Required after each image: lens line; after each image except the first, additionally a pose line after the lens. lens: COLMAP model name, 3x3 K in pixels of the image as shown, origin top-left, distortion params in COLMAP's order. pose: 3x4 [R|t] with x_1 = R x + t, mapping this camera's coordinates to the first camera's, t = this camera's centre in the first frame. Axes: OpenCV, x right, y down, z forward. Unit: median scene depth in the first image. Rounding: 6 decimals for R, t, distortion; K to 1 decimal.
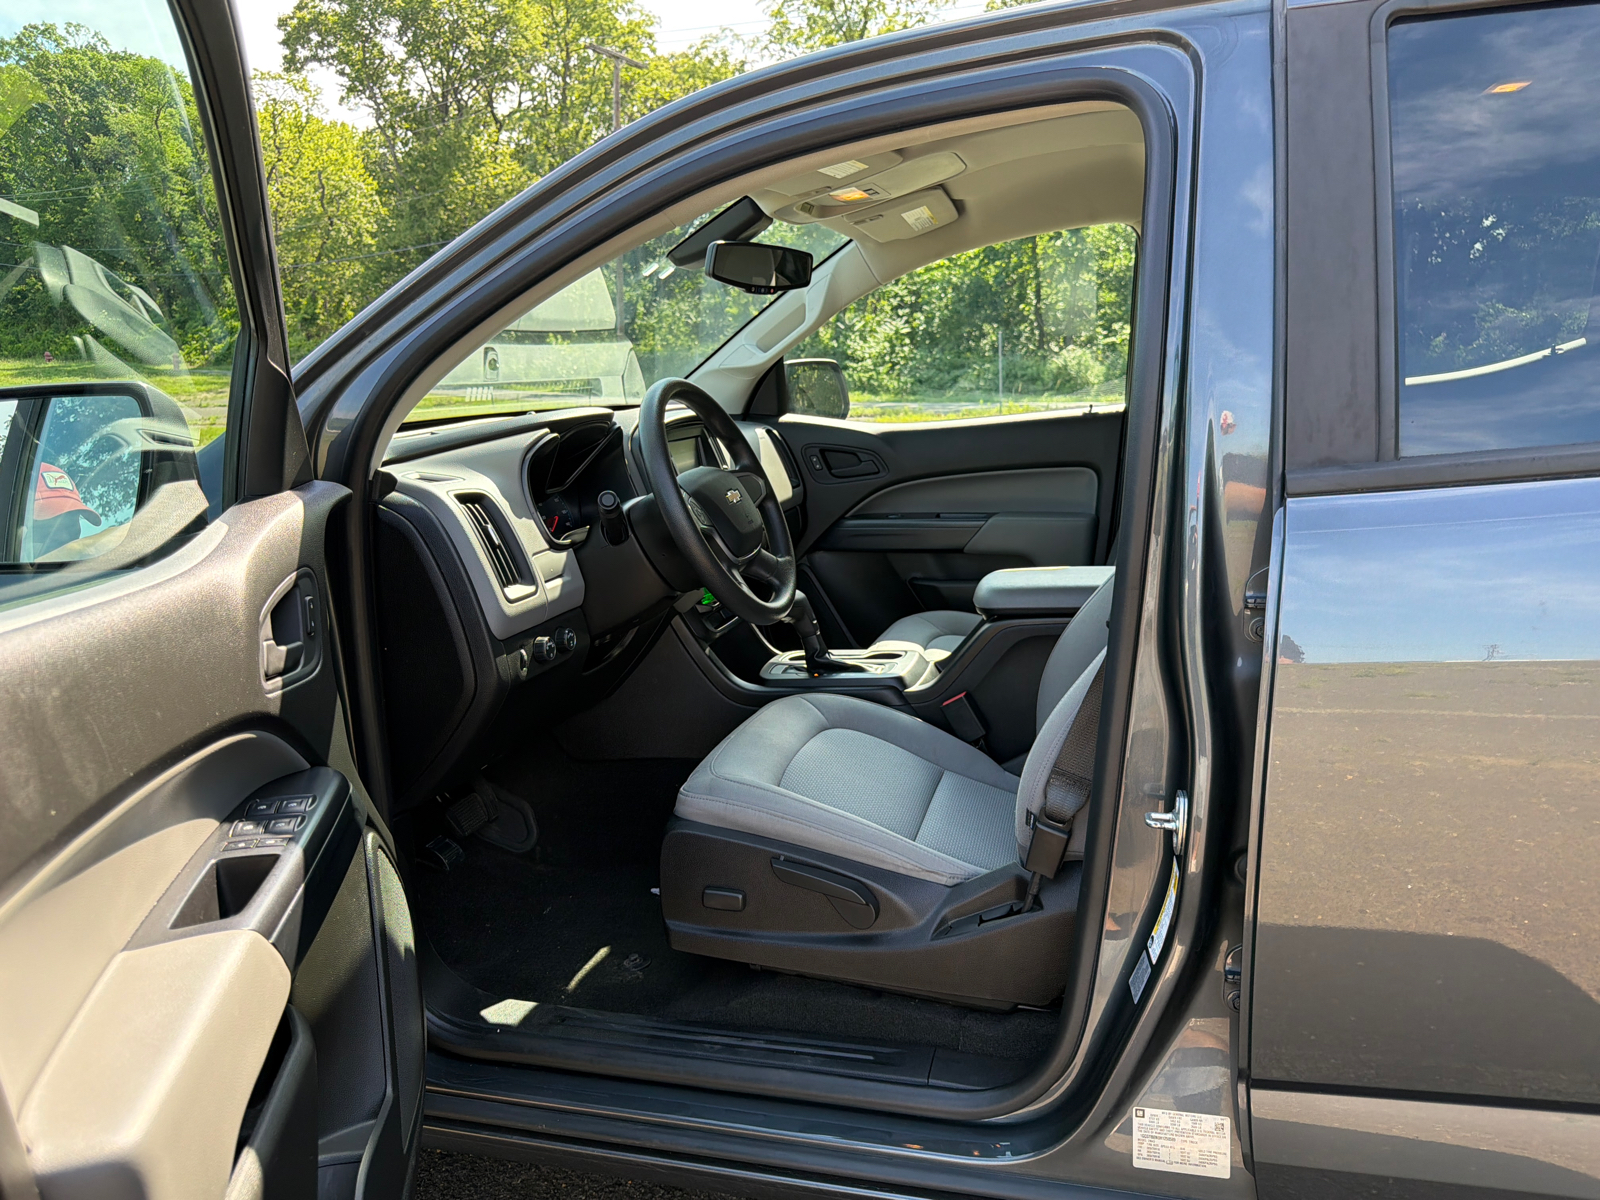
lens RADIAL K [[1163.8, 0, 796.7], [0, 1163.8, 615.0], [0, 0, 1]] dist [0.040146, -0.054054]
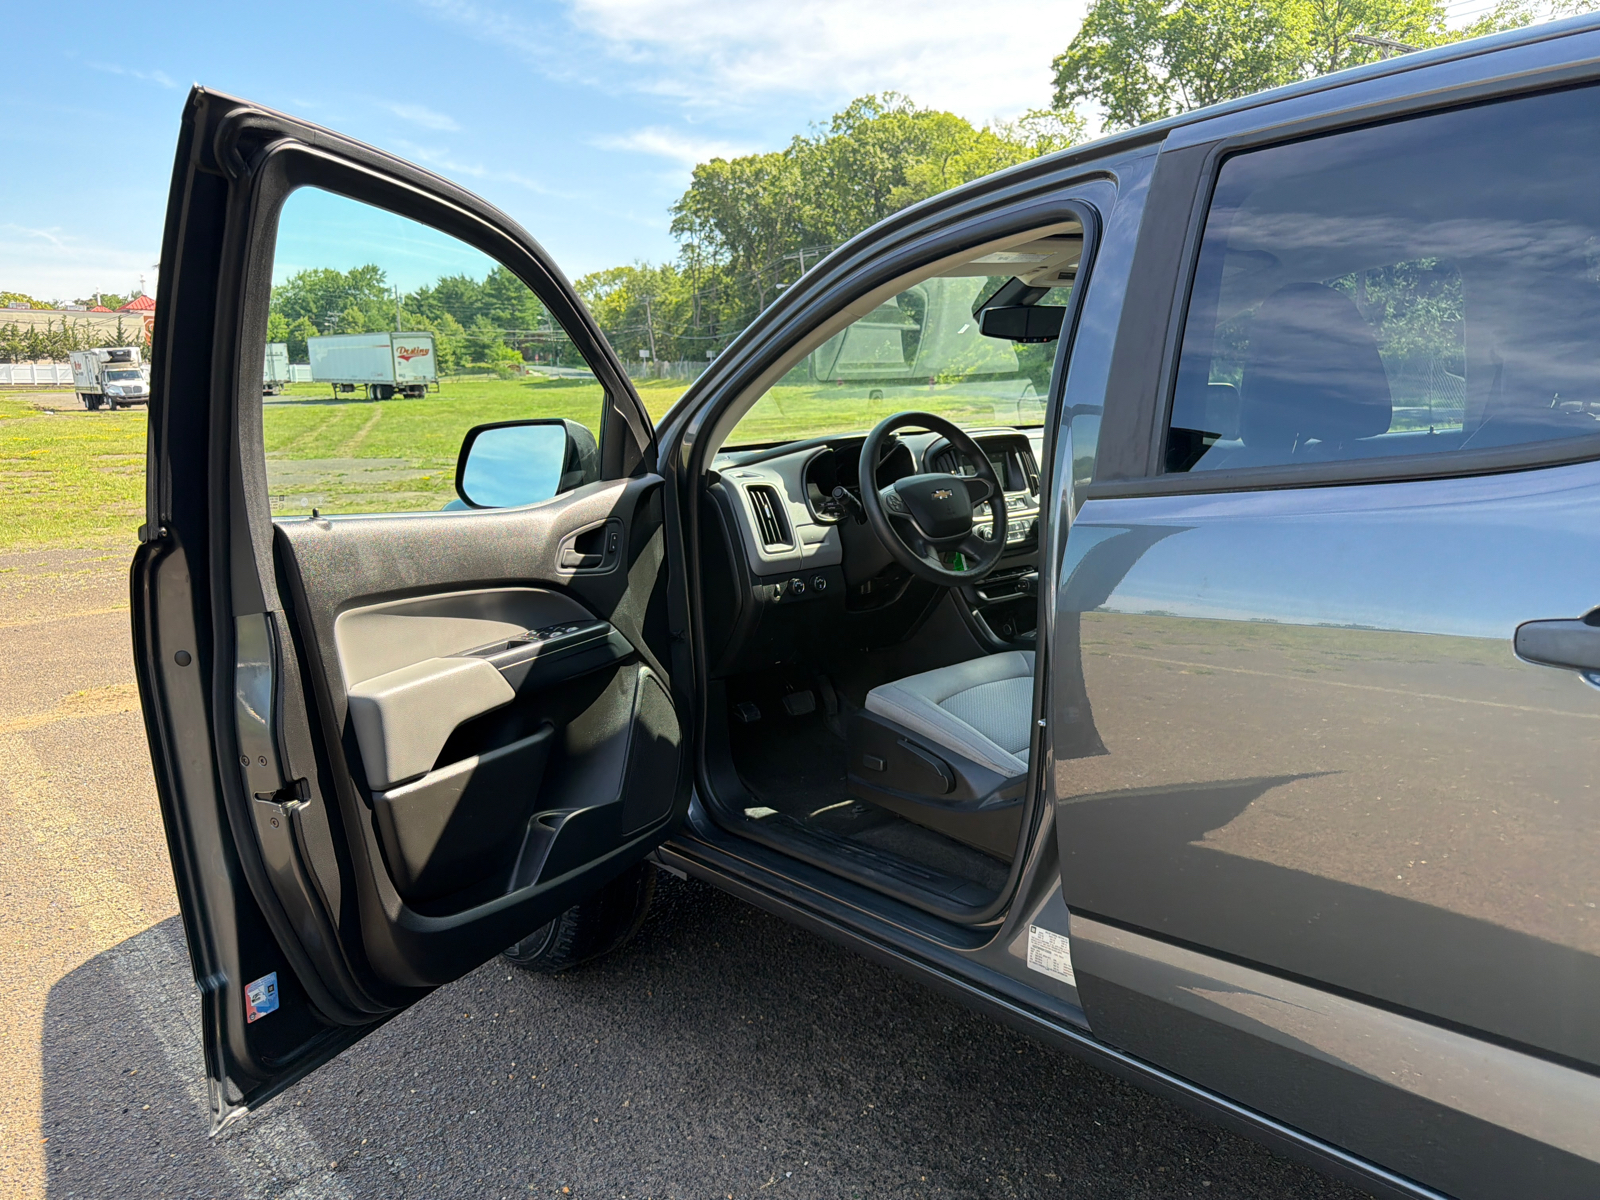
lens RADIAL K [[1167.6, 0, 800.0], [0, 1167.6, 618.5], [0, 0, 1]] dist [0.022672, -0.034795]
pose [[0.825164, 0.096235, -0.556636, 0.015964], [-0.100539, 0.994669, 0.022924, 0.000856], [0.555874, 0.037047, 0.830440, -0.006995]]
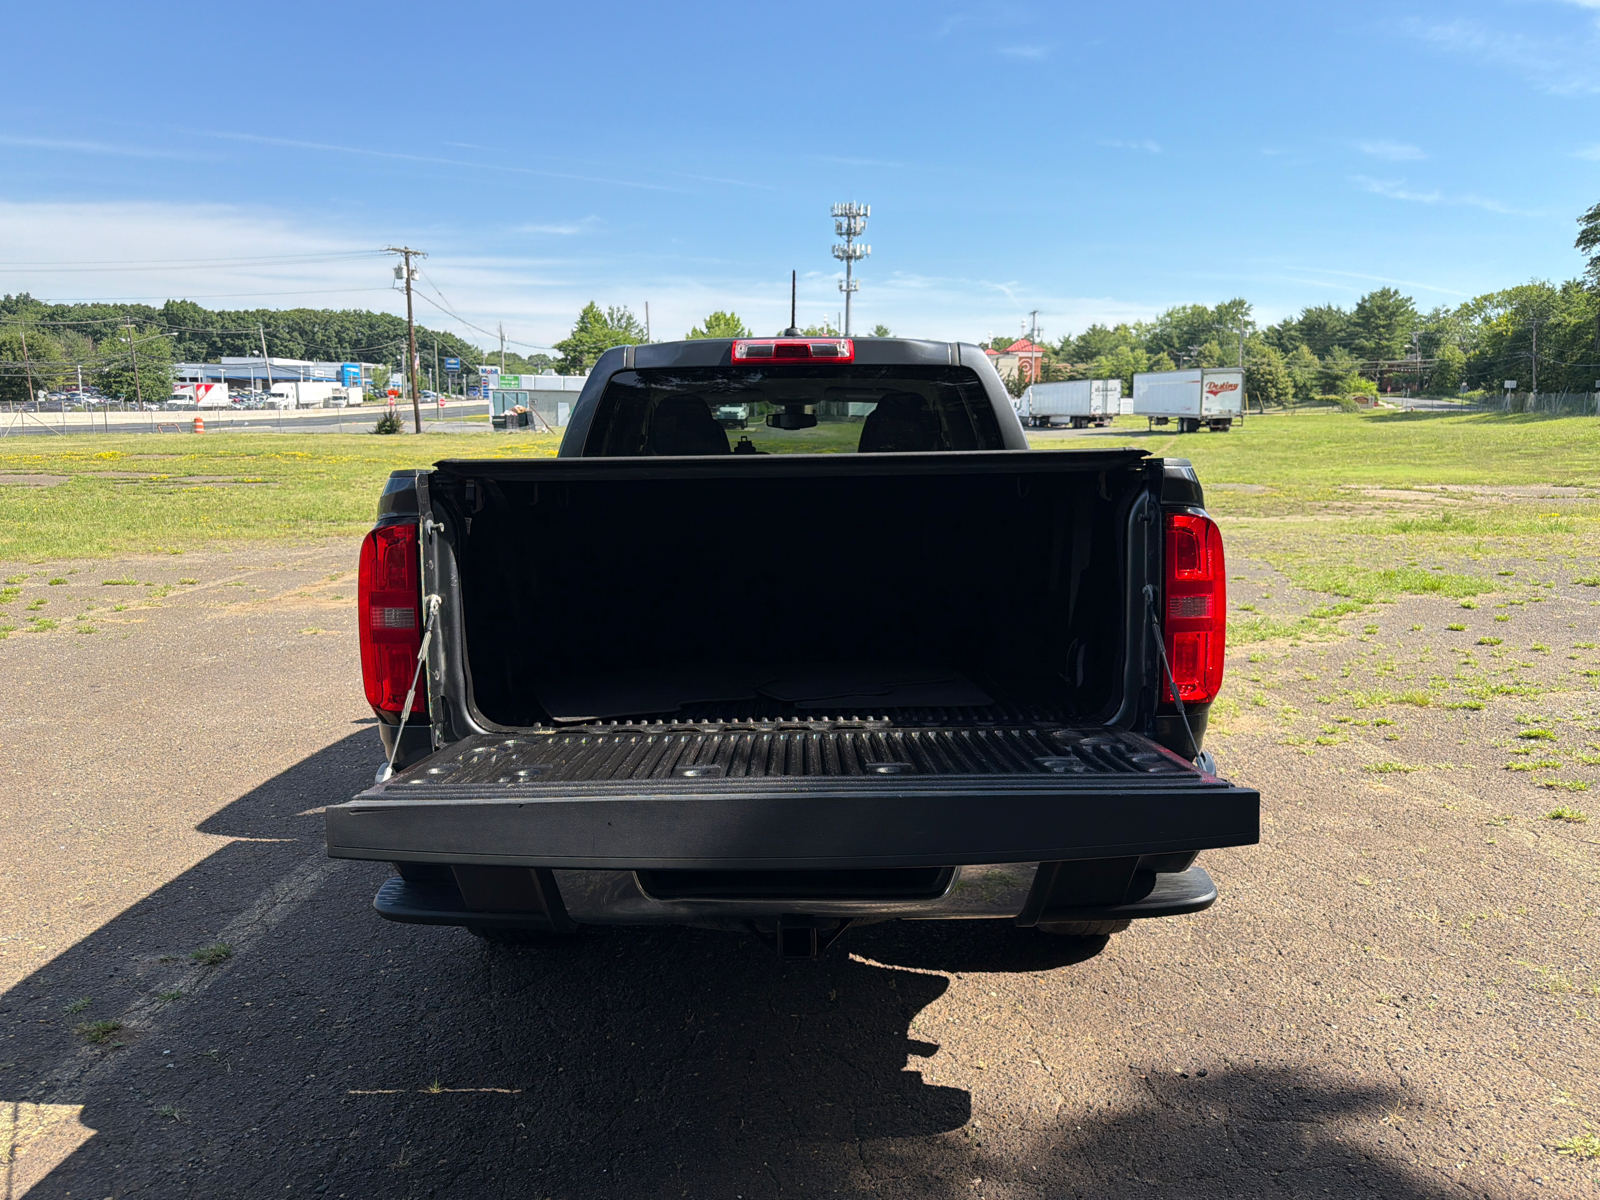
lens RADIAL K [[1163.8, 0, 794.5], [0, 1163.8, 615.2], [0, 0, 1]] dist [0.040146, -0.054054]
pose [[0.263903, 0.154567, -0.952084, 0.085633], [-0.198916, 0.974580, 0.103083, -0.003989], [0.943816, 0.162181, 0.287940, 0.008373]]
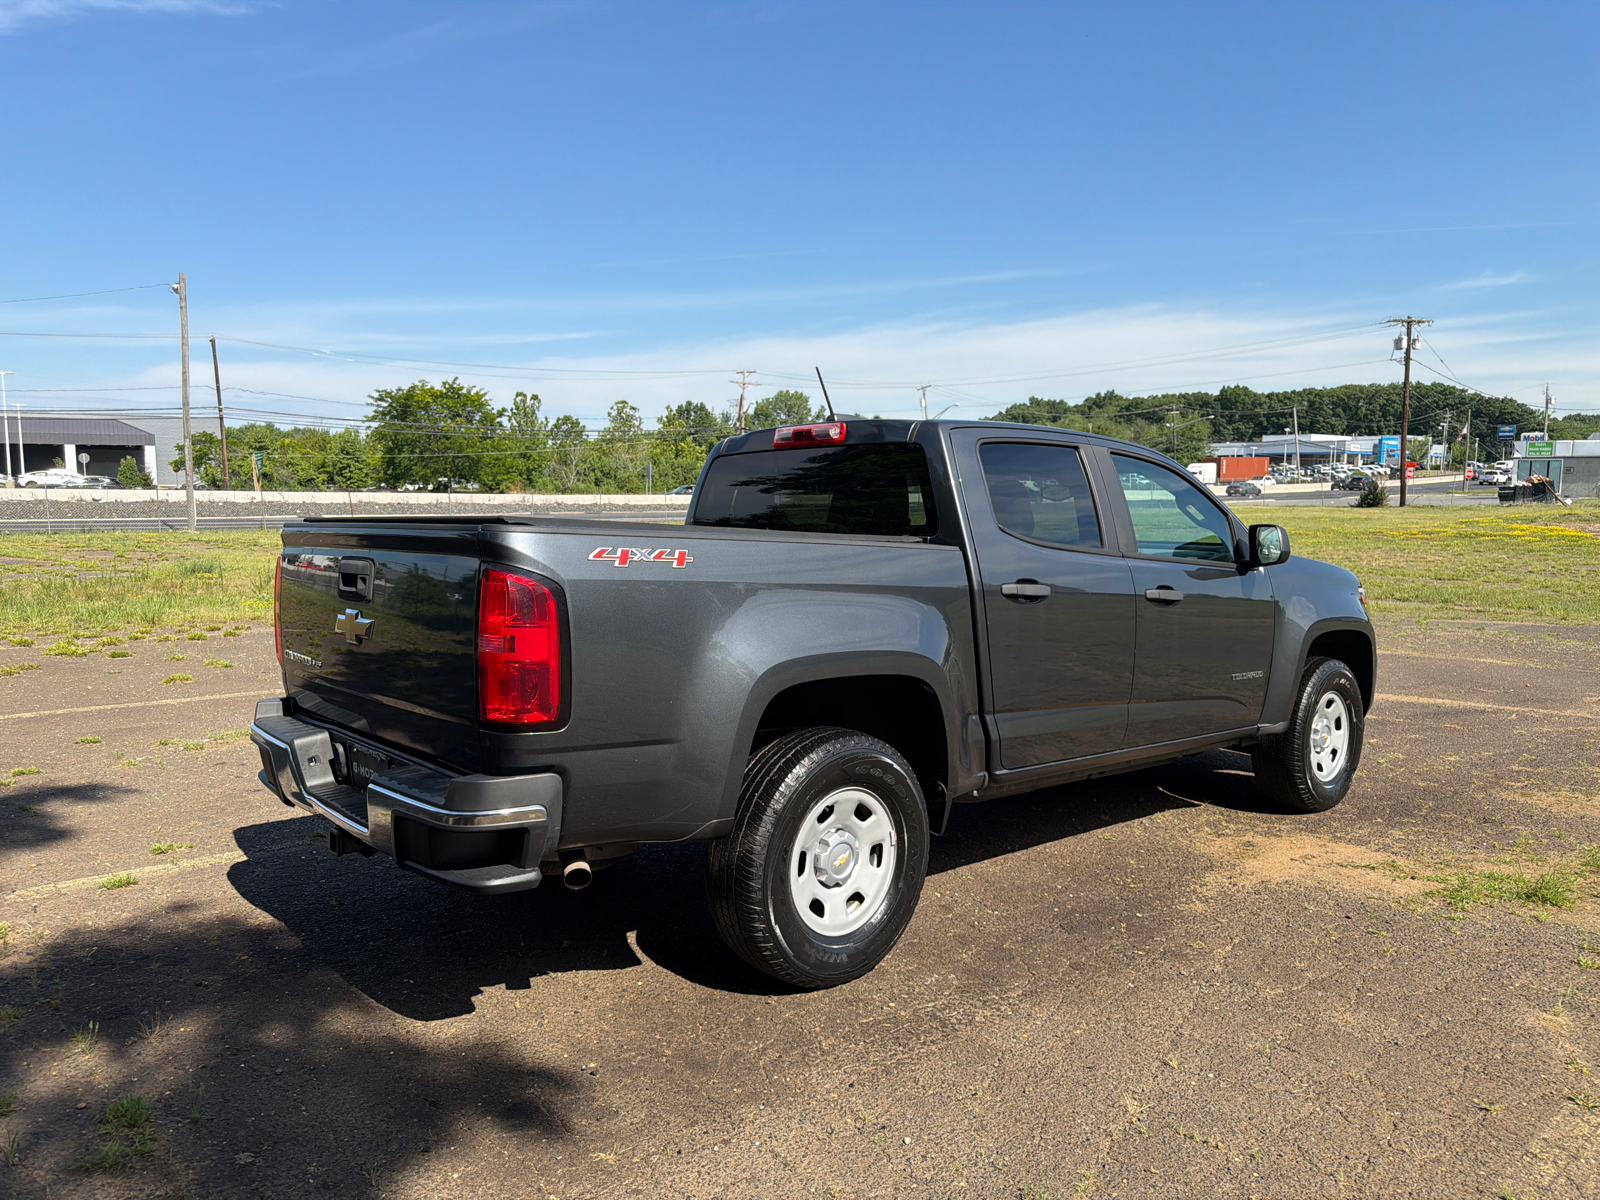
lens RADIAL K [[1132.0, 0, 799.4], [0, 1132.0, 604.8], [0, 0, 1]] dist [0.041289, -0.054069]
pose [[-0.544460, 0.078337, -0.835121, 0.084262], [-0.171783, 0.964112, 0.202431, -0.015328], [0.821008, 0.253675, -0.511463, 0.062385]]
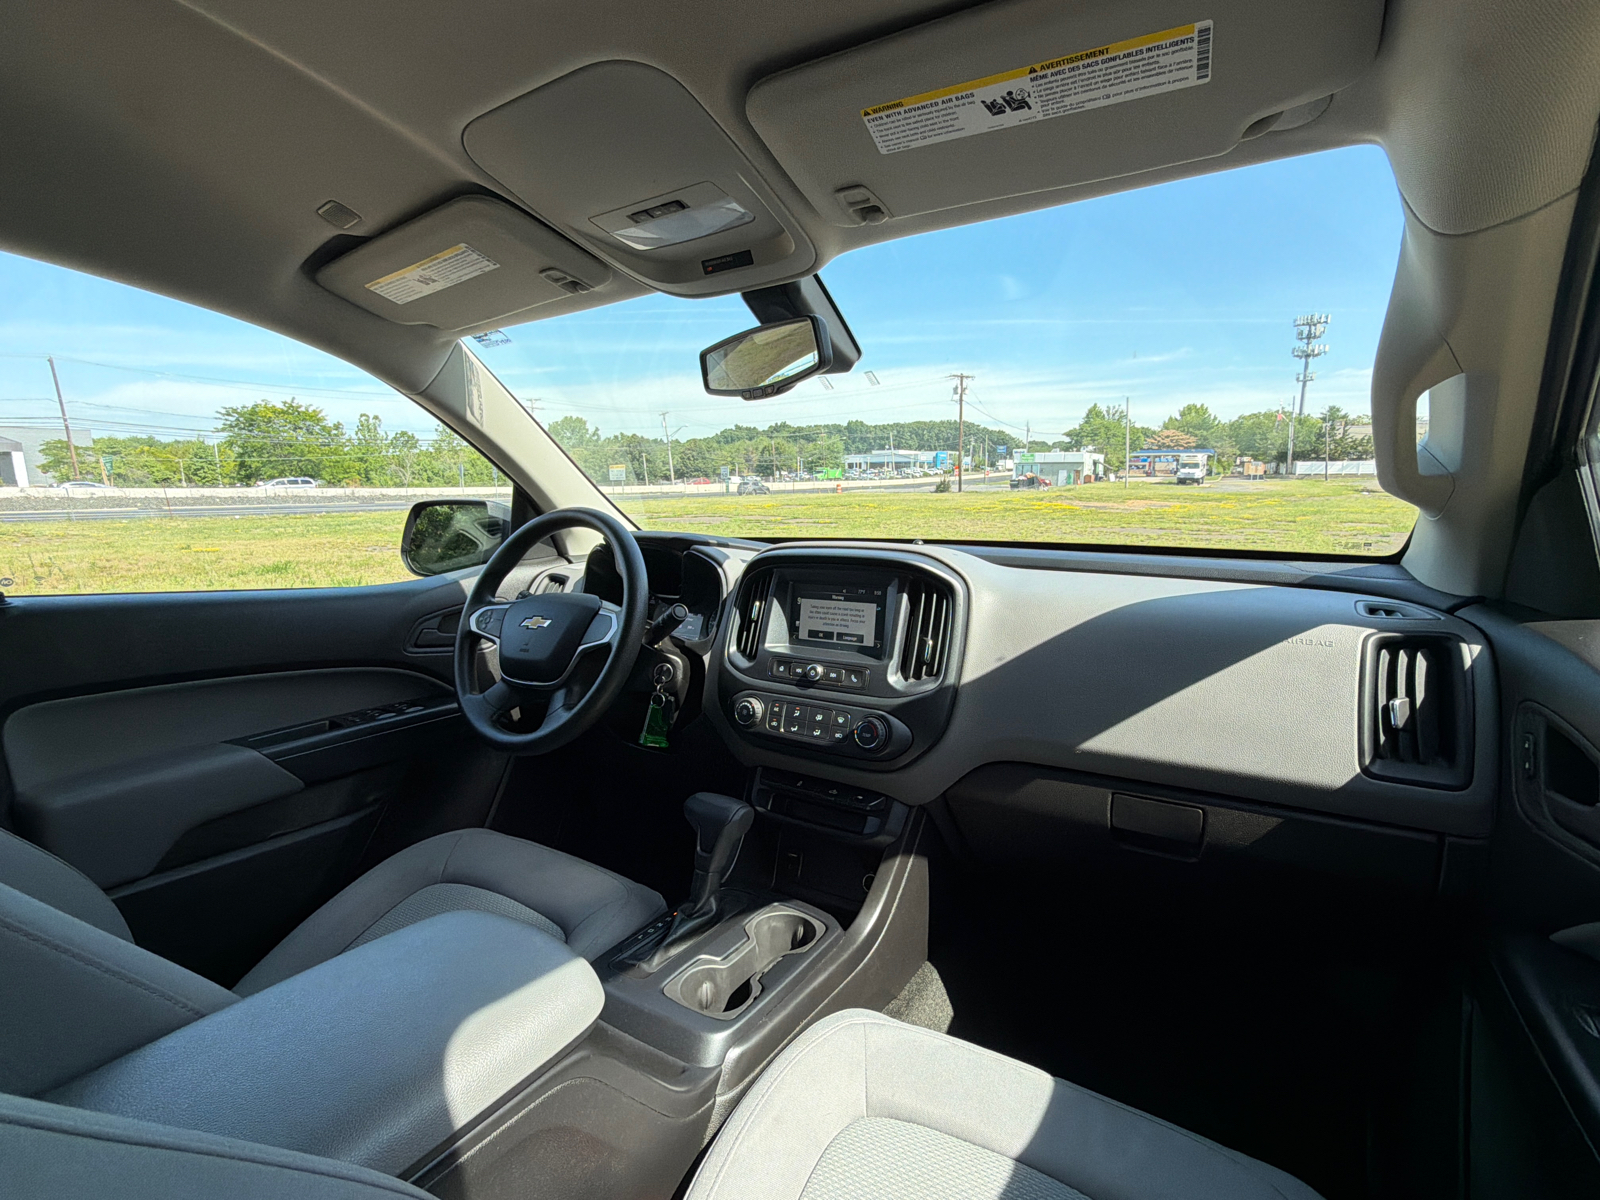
lens RADIAL K [[713.7, 0, 796.6], [0, 713.7, 602.3], [0, 0, 1]] dist [-0.000930, -0.003475]
pose [[-0.289374, 0.151781, -0.945106, 0.012238], [-0.188306, 0.959028, 0.211673, -0.007852], [0.938511, 0.239221, -0.248937, 0.036412]]
